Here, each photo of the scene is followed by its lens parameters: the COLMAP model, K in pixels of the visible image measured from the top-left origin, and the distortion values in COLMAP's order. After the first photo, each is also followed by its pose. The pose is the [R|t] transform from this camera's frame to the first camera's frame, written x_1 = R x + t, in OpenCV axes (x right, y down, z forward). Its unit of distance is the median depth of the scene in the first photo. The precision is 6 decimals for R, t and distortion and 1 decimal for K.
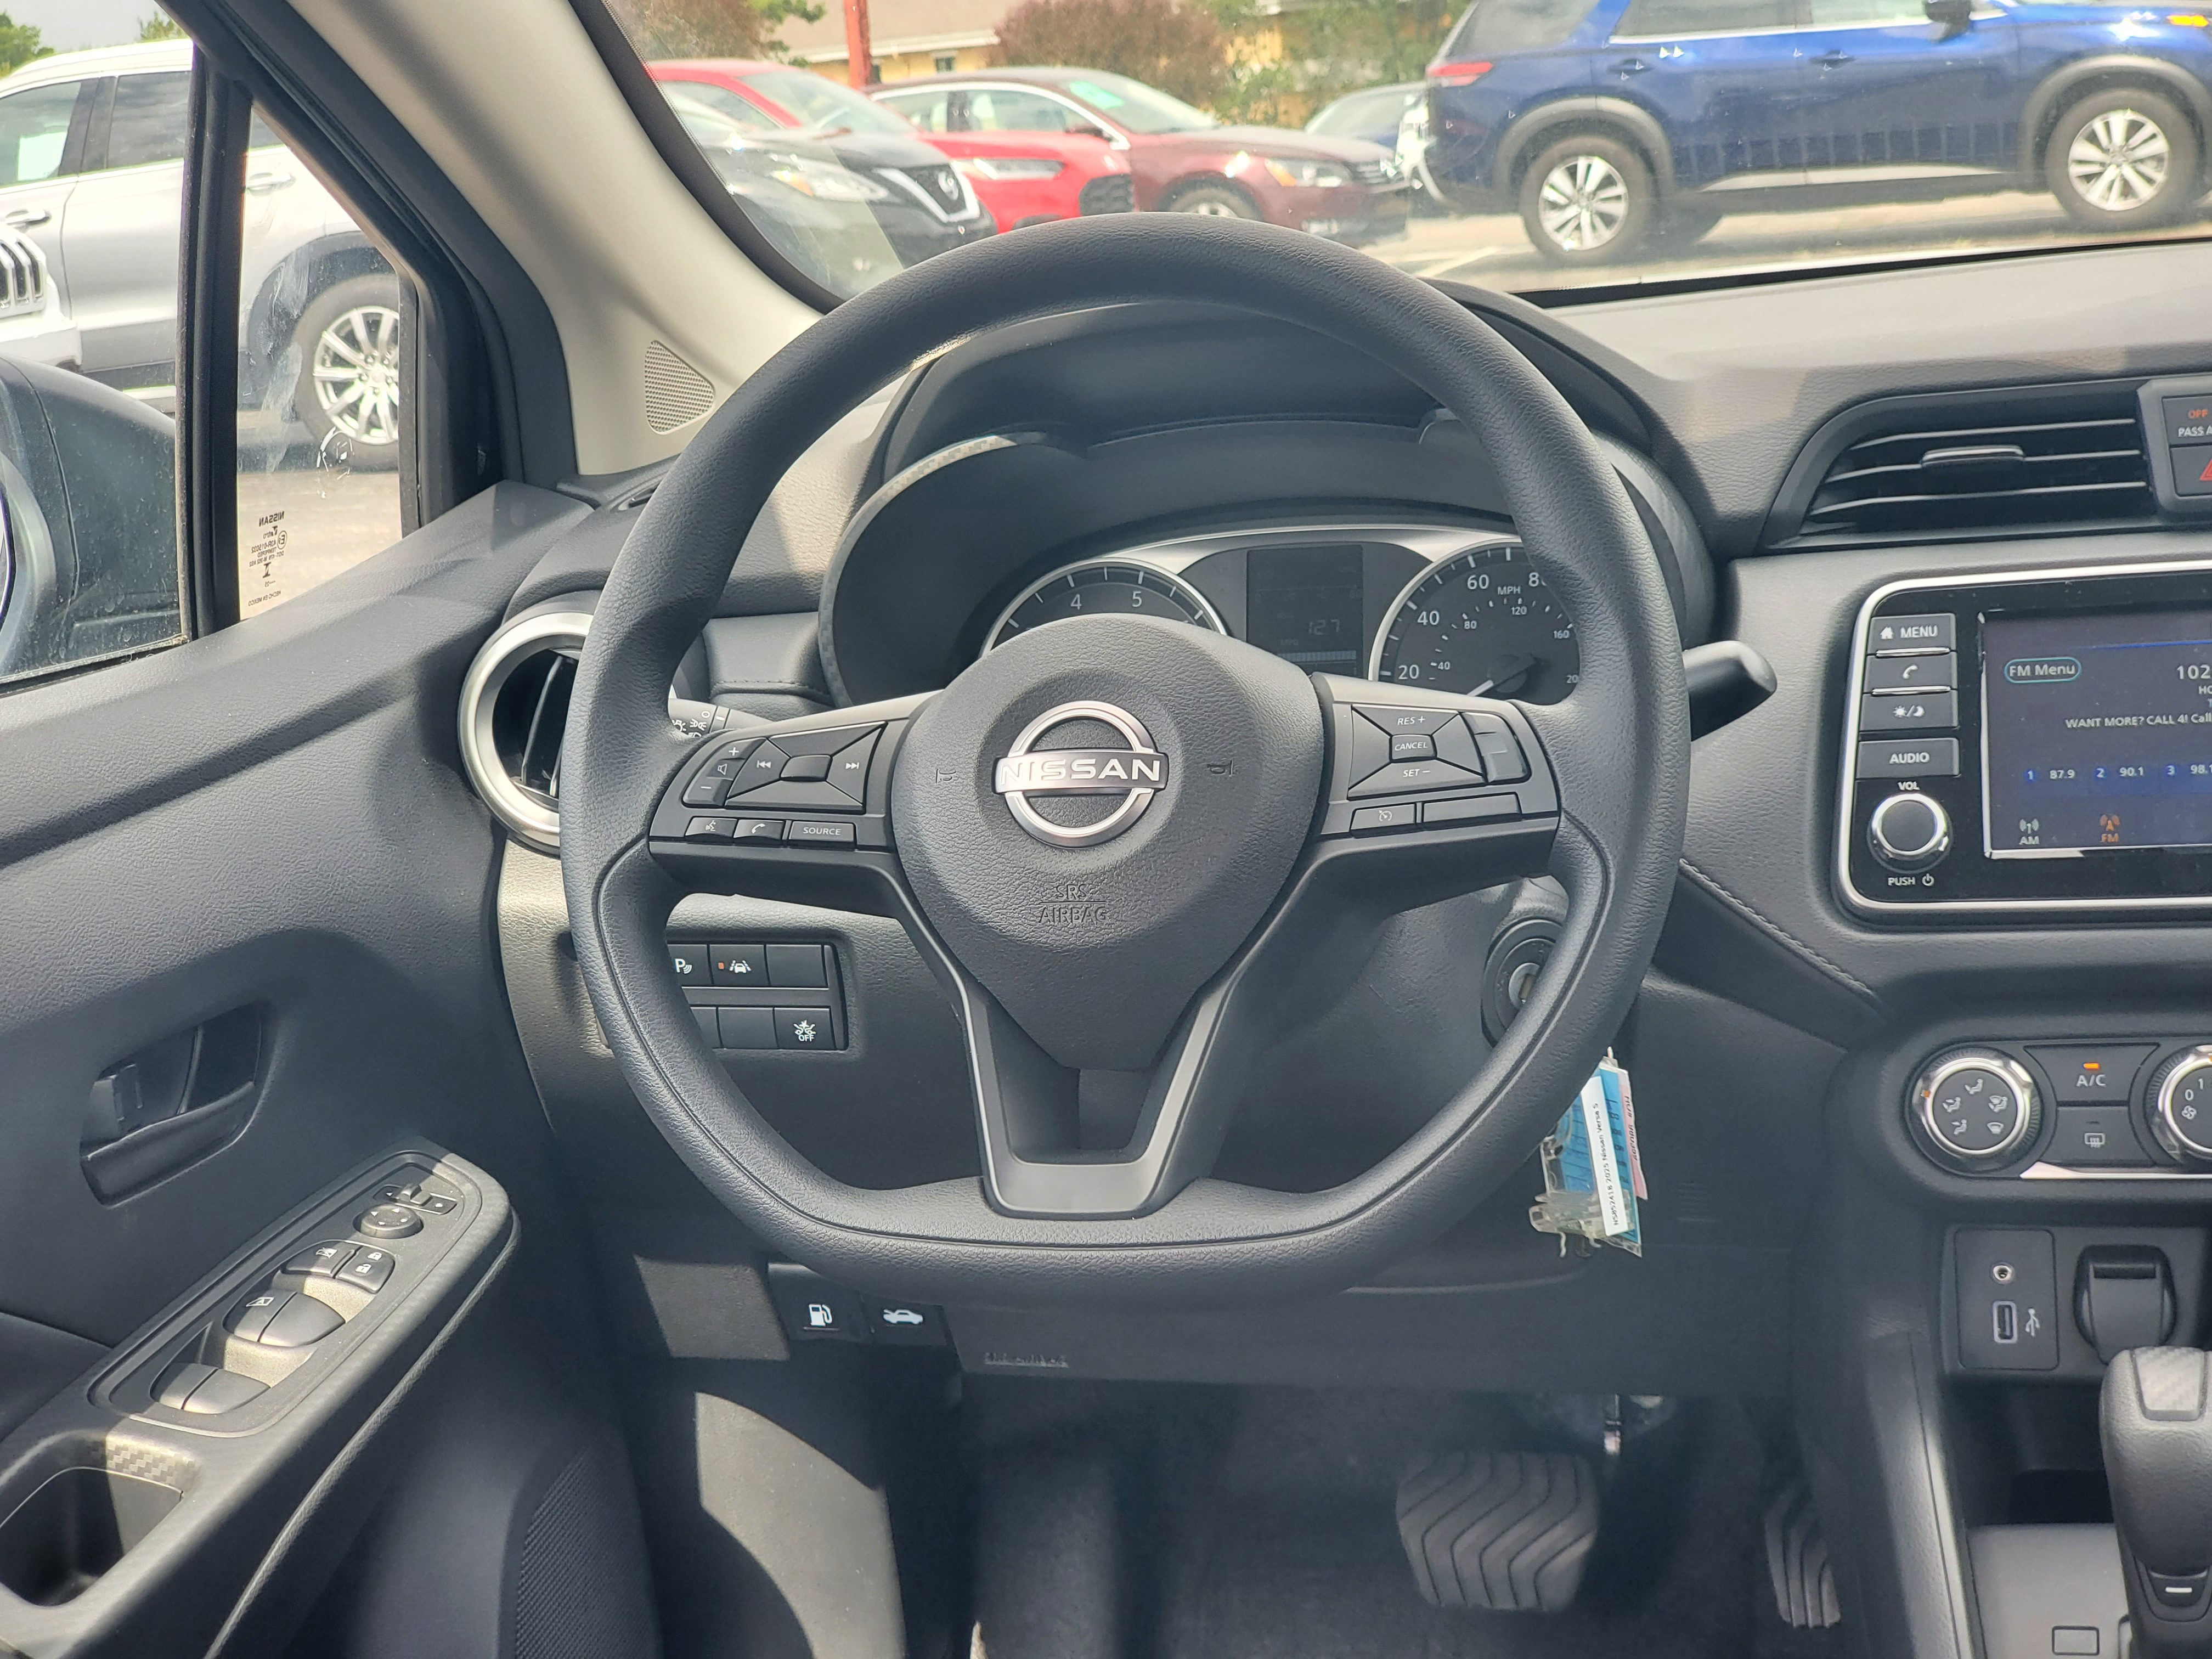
lens RADIAL K [[3358.0, 0, 886.1], [0, 3358.0, 831.5], [0, 0, 1]] dist [-0.019779, 0.287674]
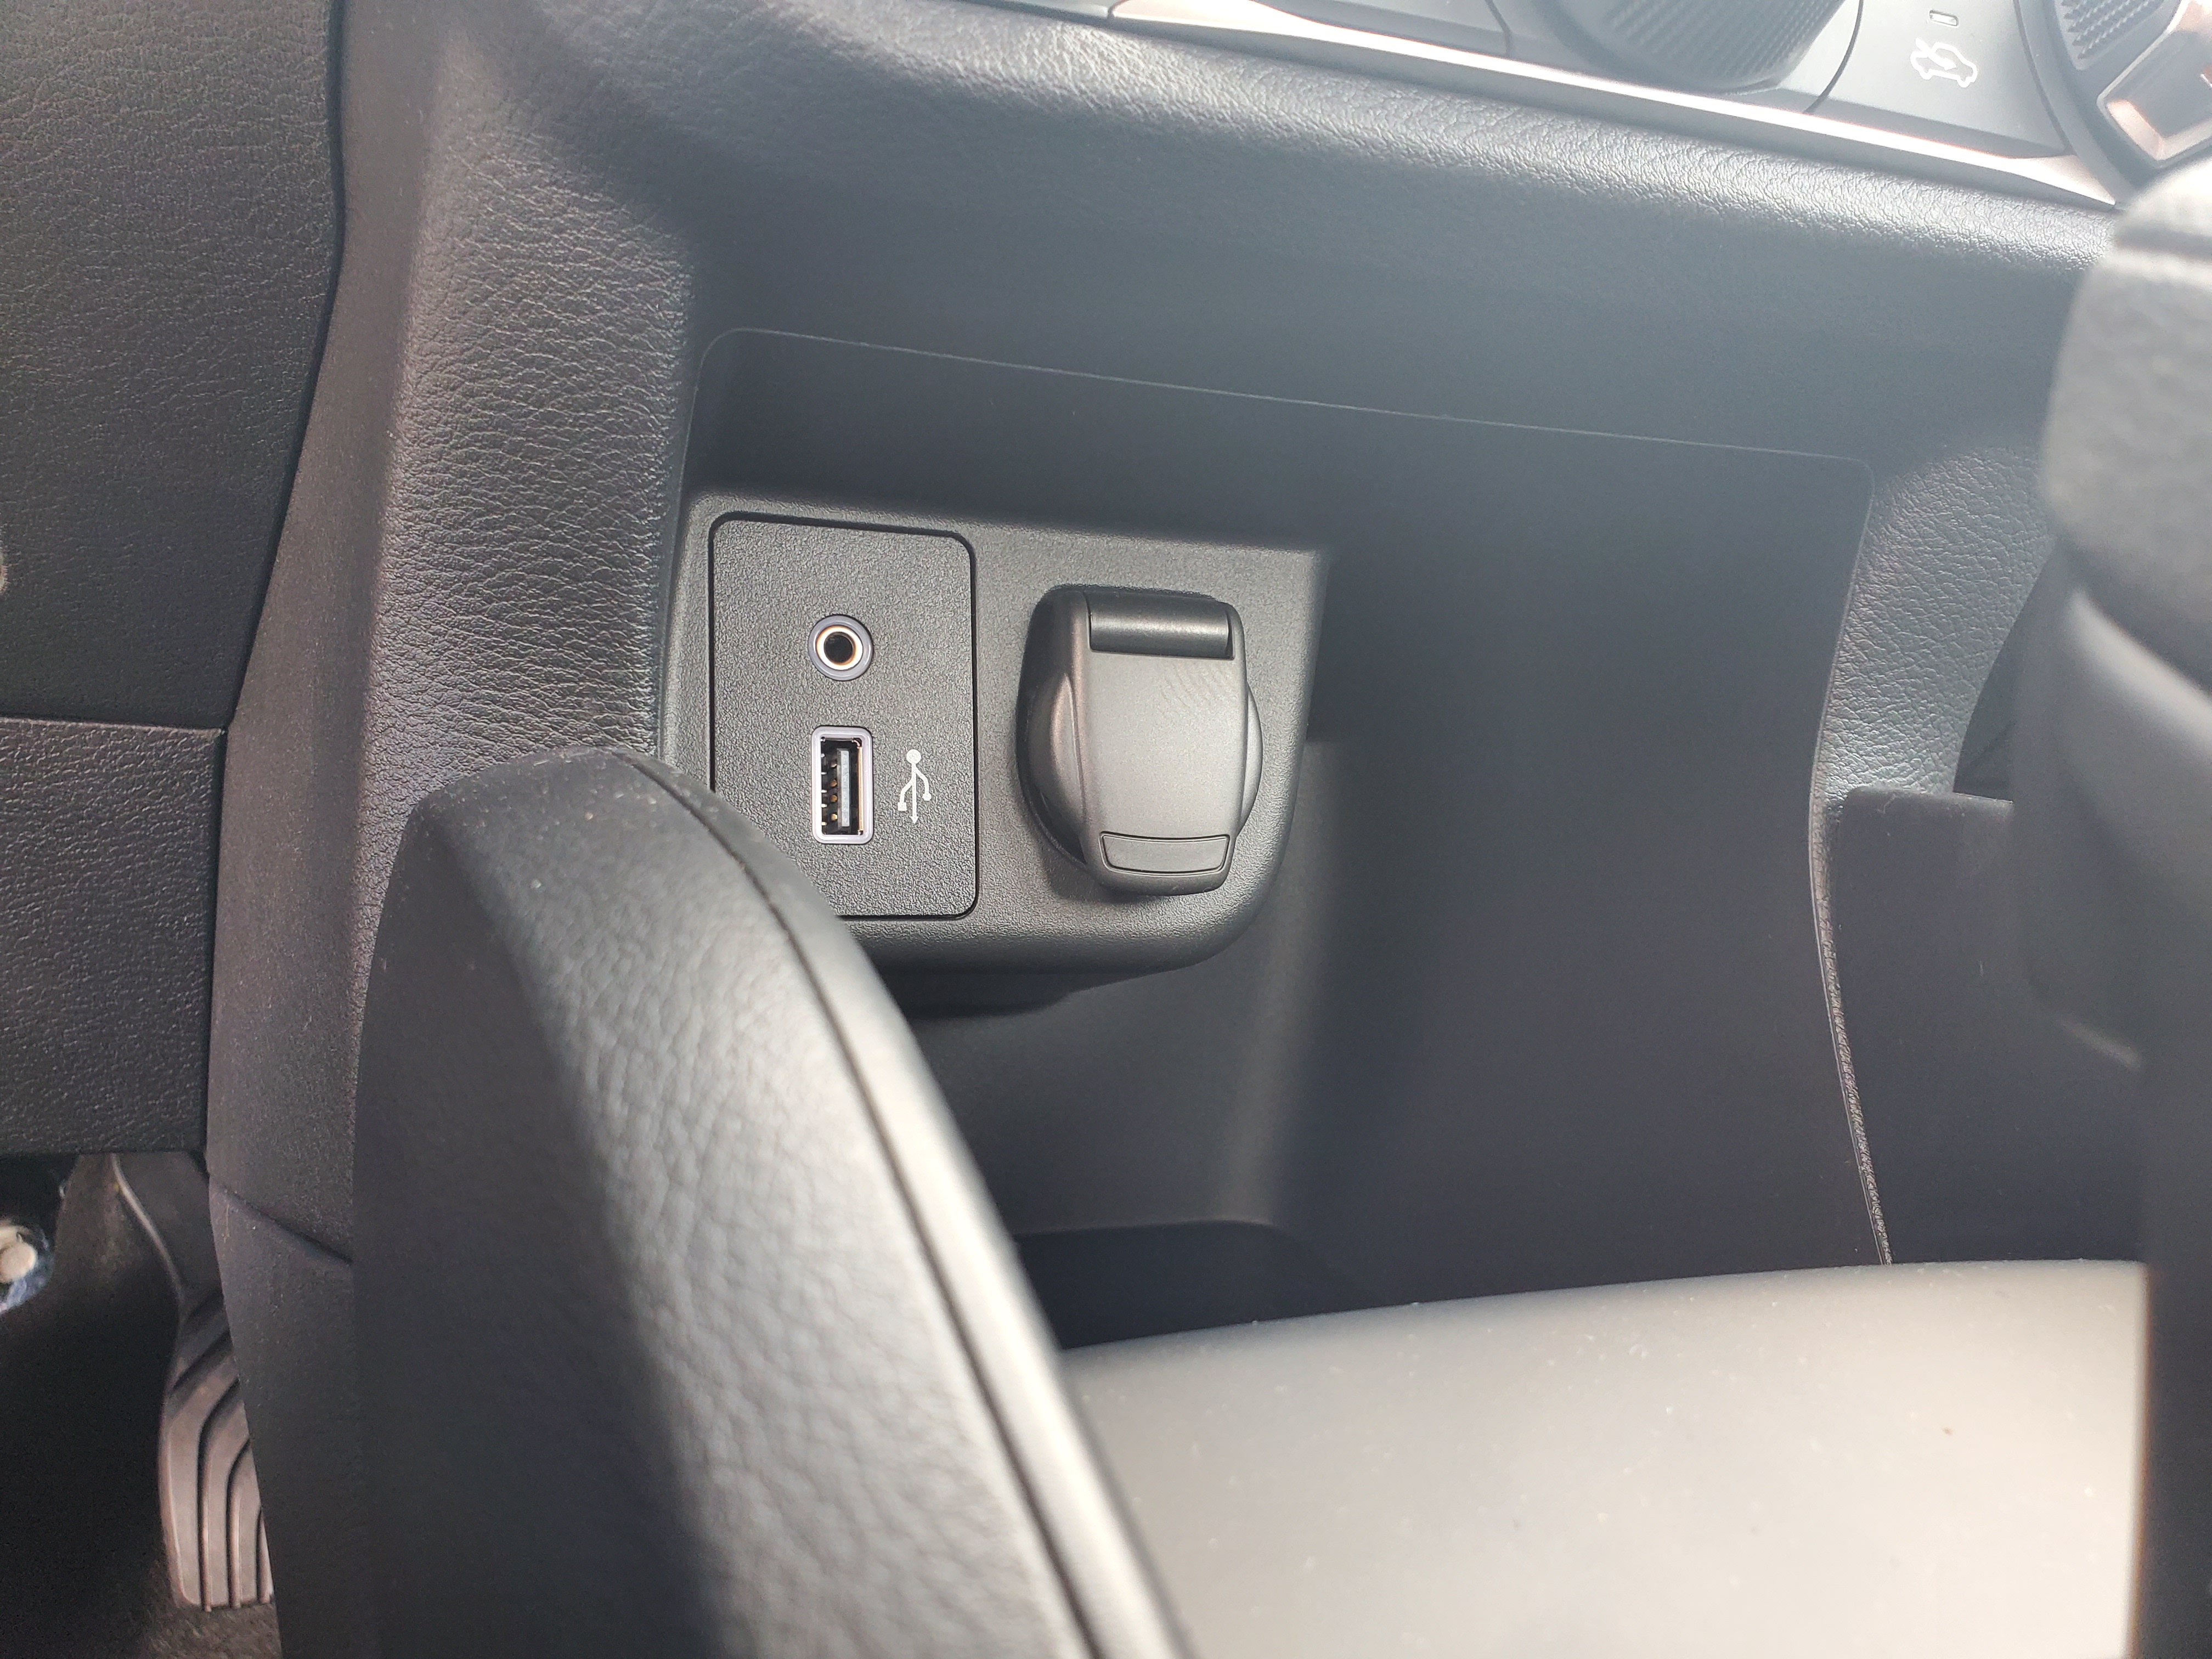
lens RADIAL K [[1720.2, 0, 1076.4], [0, 1720.2, 828.6], [0, 0, 1]] dist [0.045033, -0.087263]
pose [[0.768012, 0.083037, 0.635030, 0.249225], [-0.023072, 0.994503, -0.102139, 0.175272], [-0.640020, 0.063792, 0.765706, 0.886447]]
